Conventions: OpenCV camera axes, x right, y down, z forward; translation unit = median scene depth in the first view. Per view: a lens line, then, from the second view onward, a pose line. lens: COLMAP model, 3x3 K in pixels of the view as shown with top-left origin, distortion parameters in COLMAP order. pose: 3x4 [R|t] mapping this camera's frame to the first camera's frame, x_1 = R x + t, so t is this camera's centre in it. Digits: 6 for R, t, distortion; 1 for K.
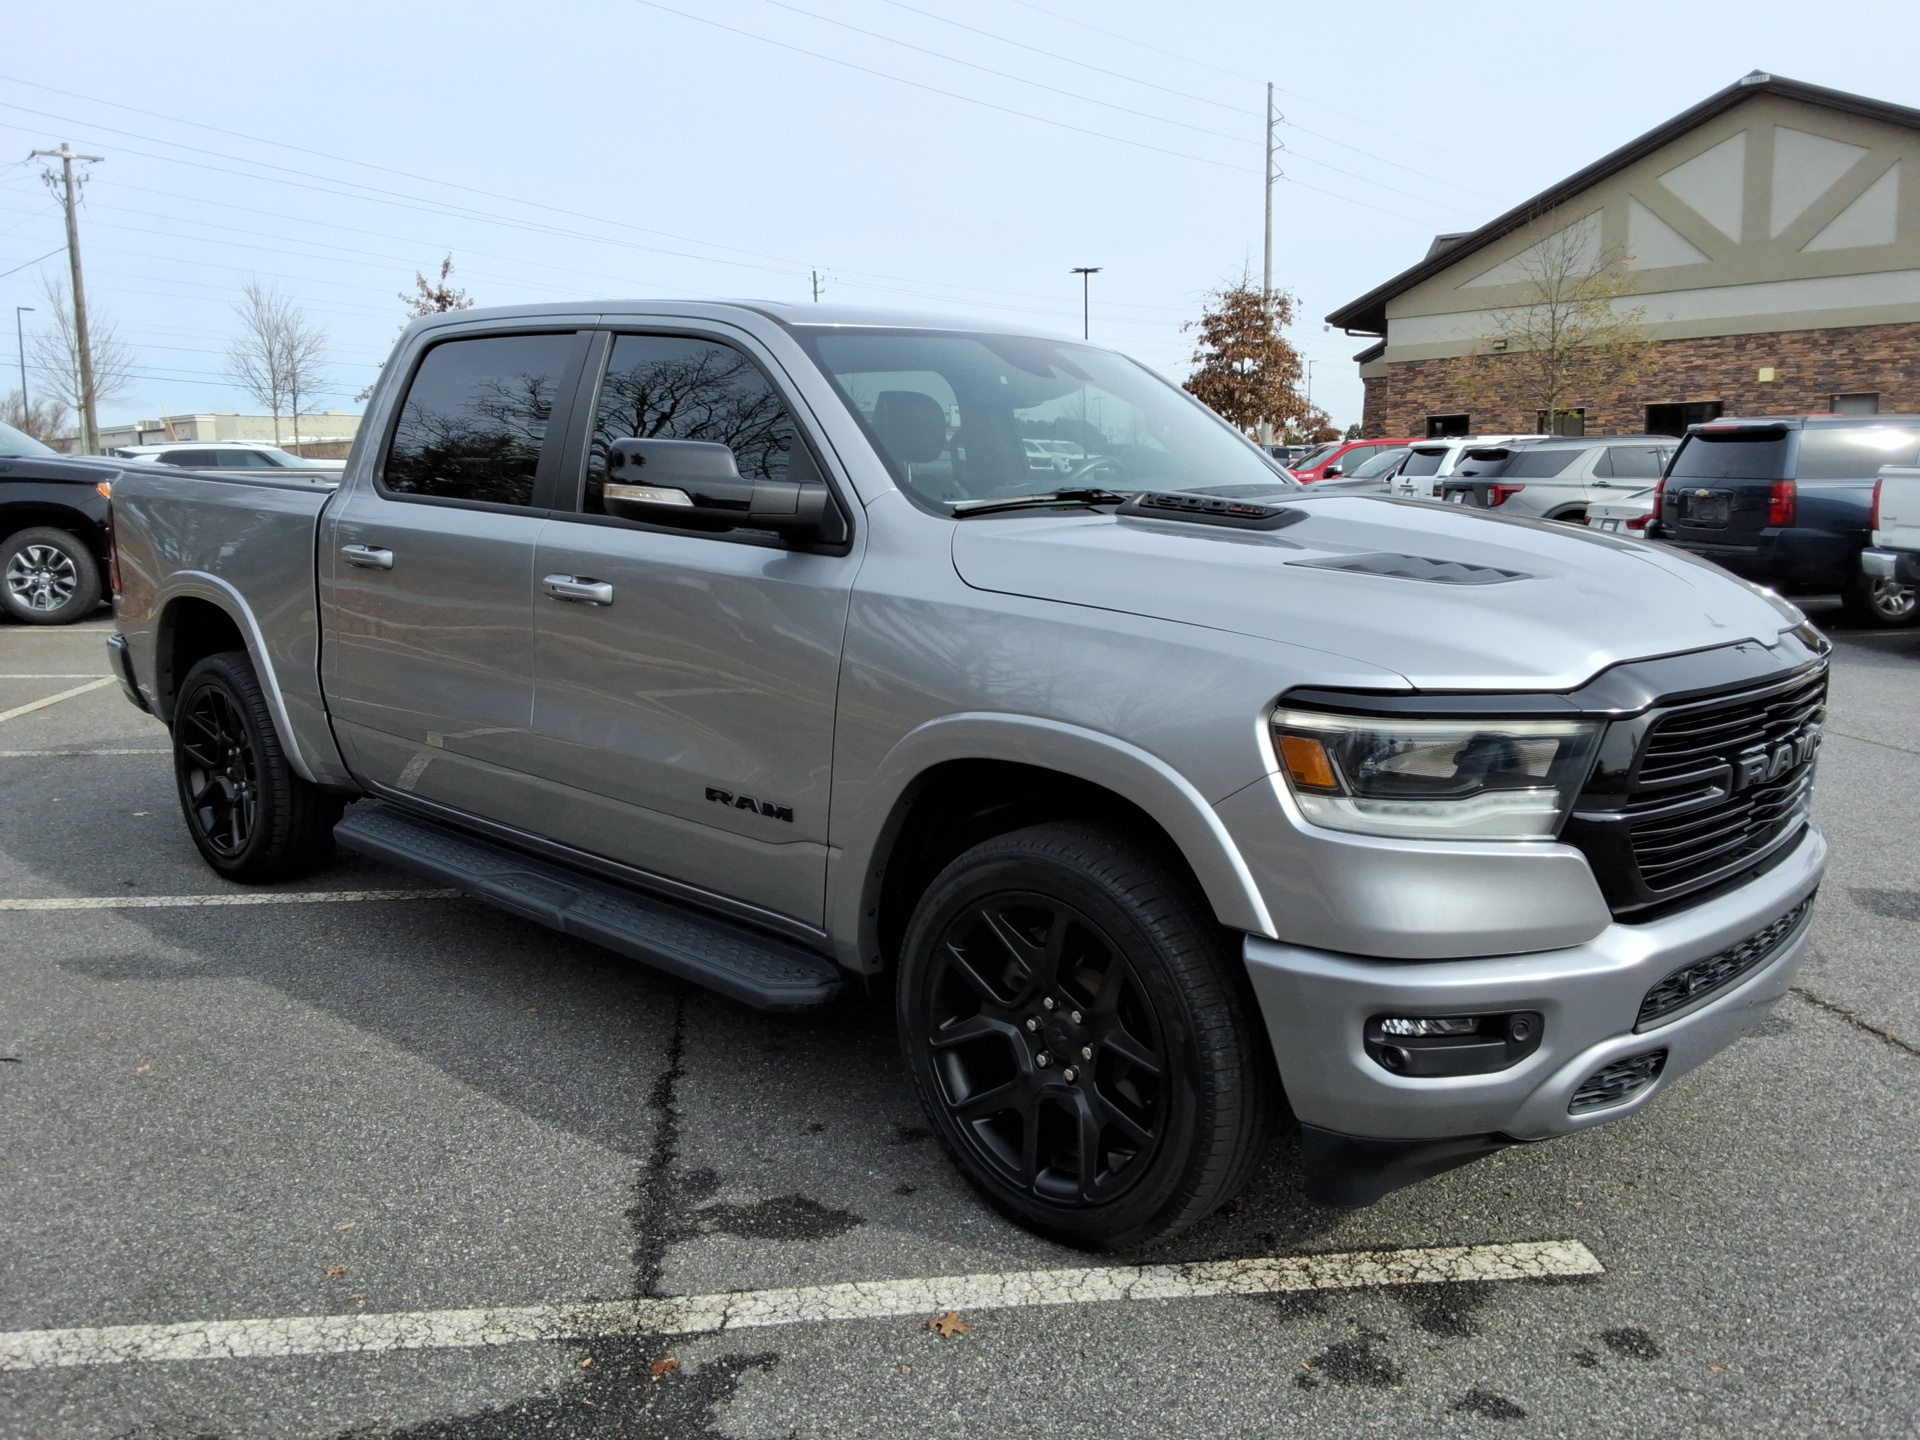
lens RADIAL K [[1538.3, 0, 970.6], [0, 1538.3, 703.6], [0, 0, 1]] dist [0.094021, -0.139188]
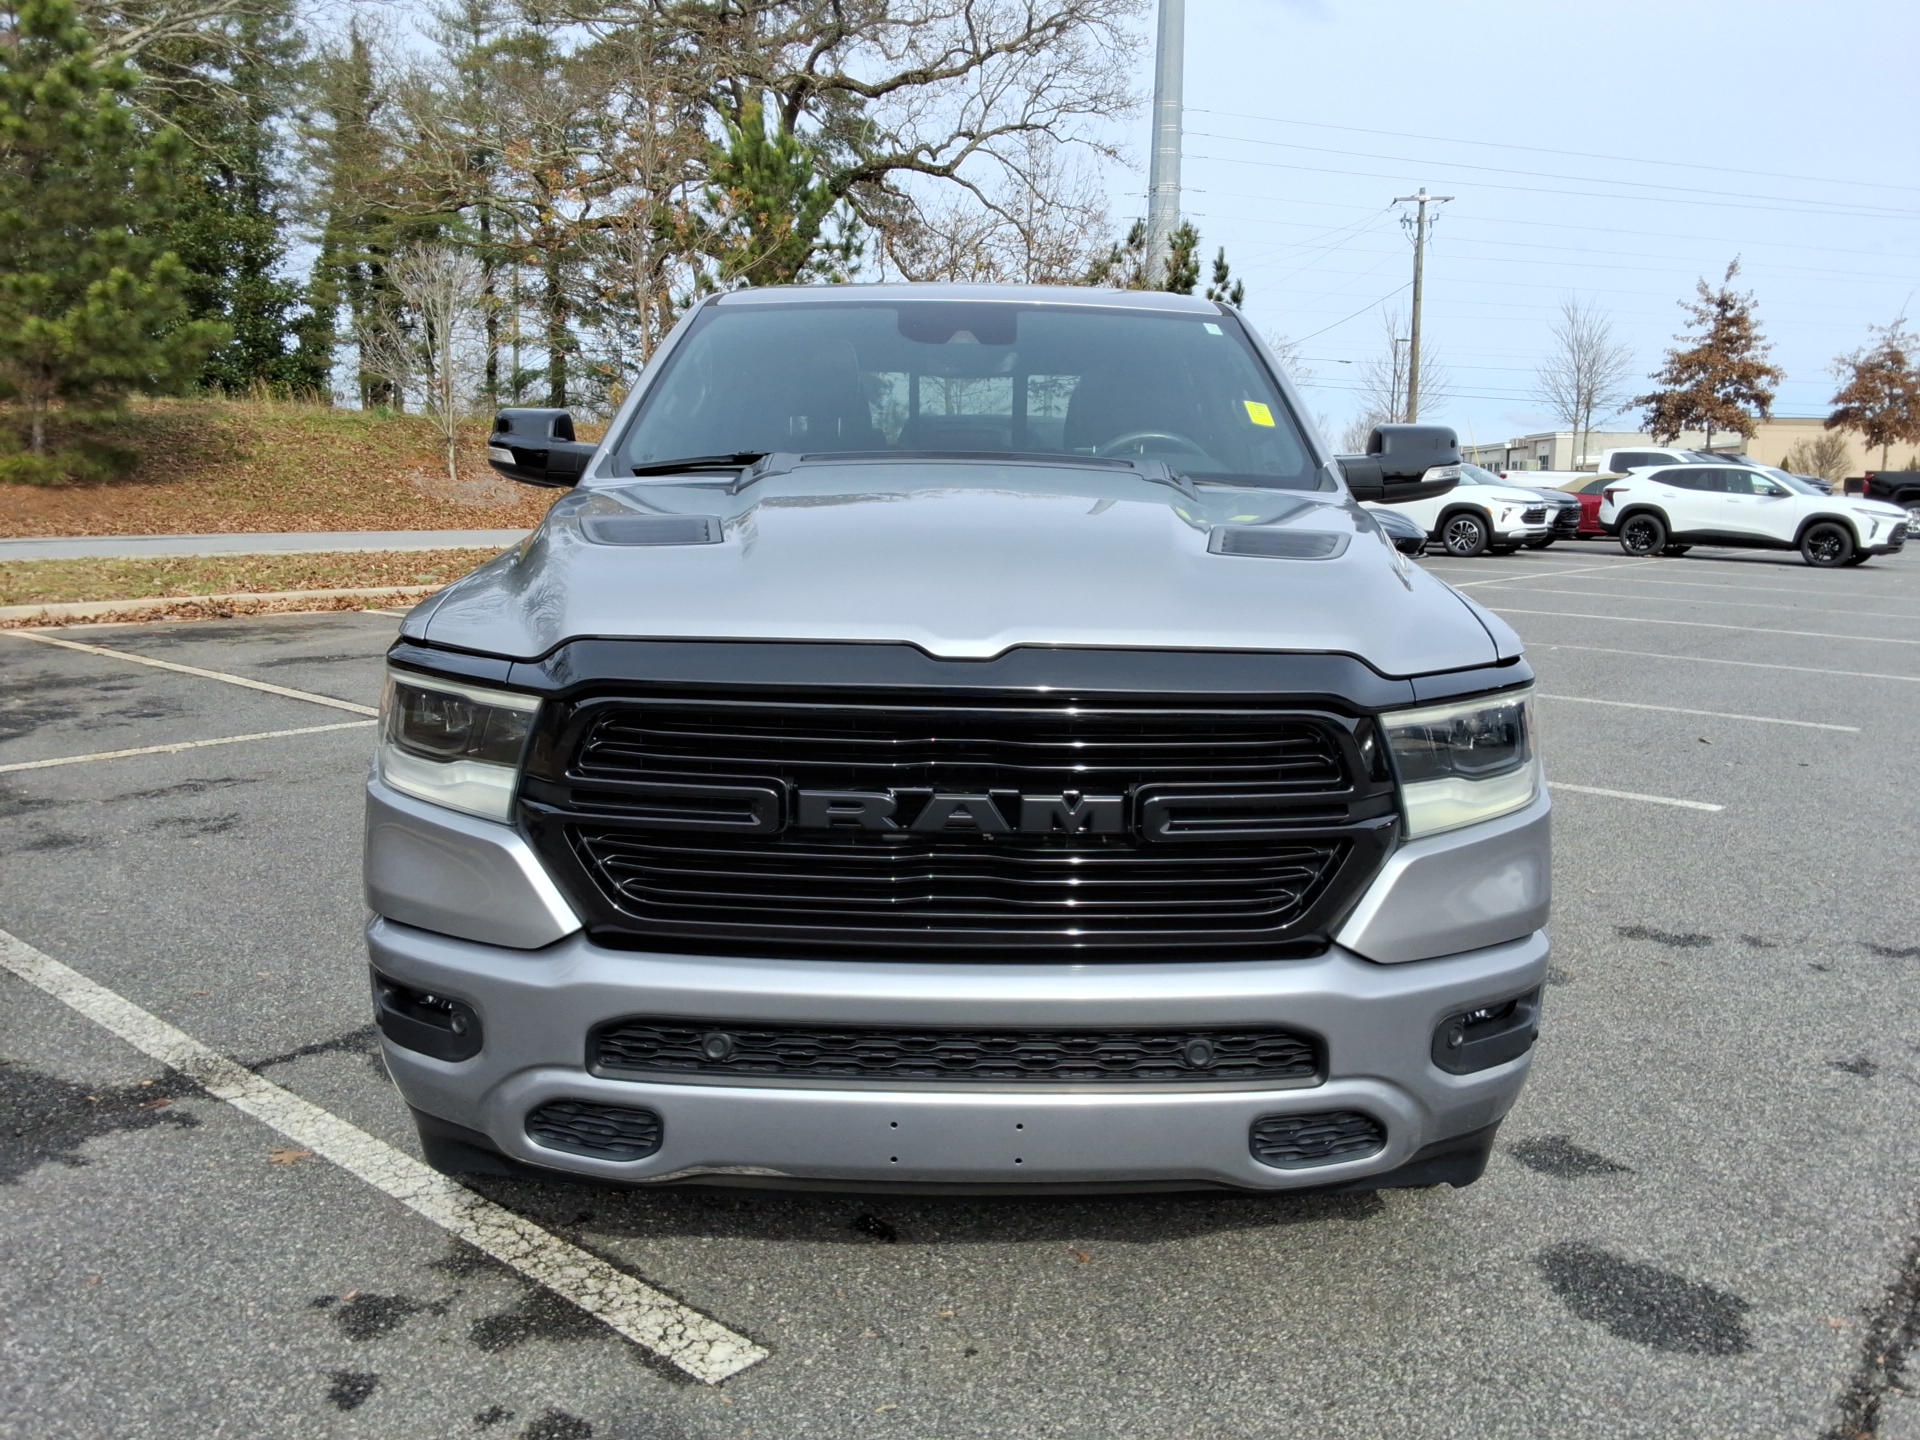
lens RADIAL K [[1538.3, 0, 971.0], [0, 1538.3, 700.8], [0, 0, 1]] dist [0.094021, -0.139188]
pose [[0.674643, 0.116575, -0.728880, 1.059638], [-0.125383, 0.991199, 0.042476, -0.049434], [0.727417, 0.062733, 0.683322, 0.509007]]
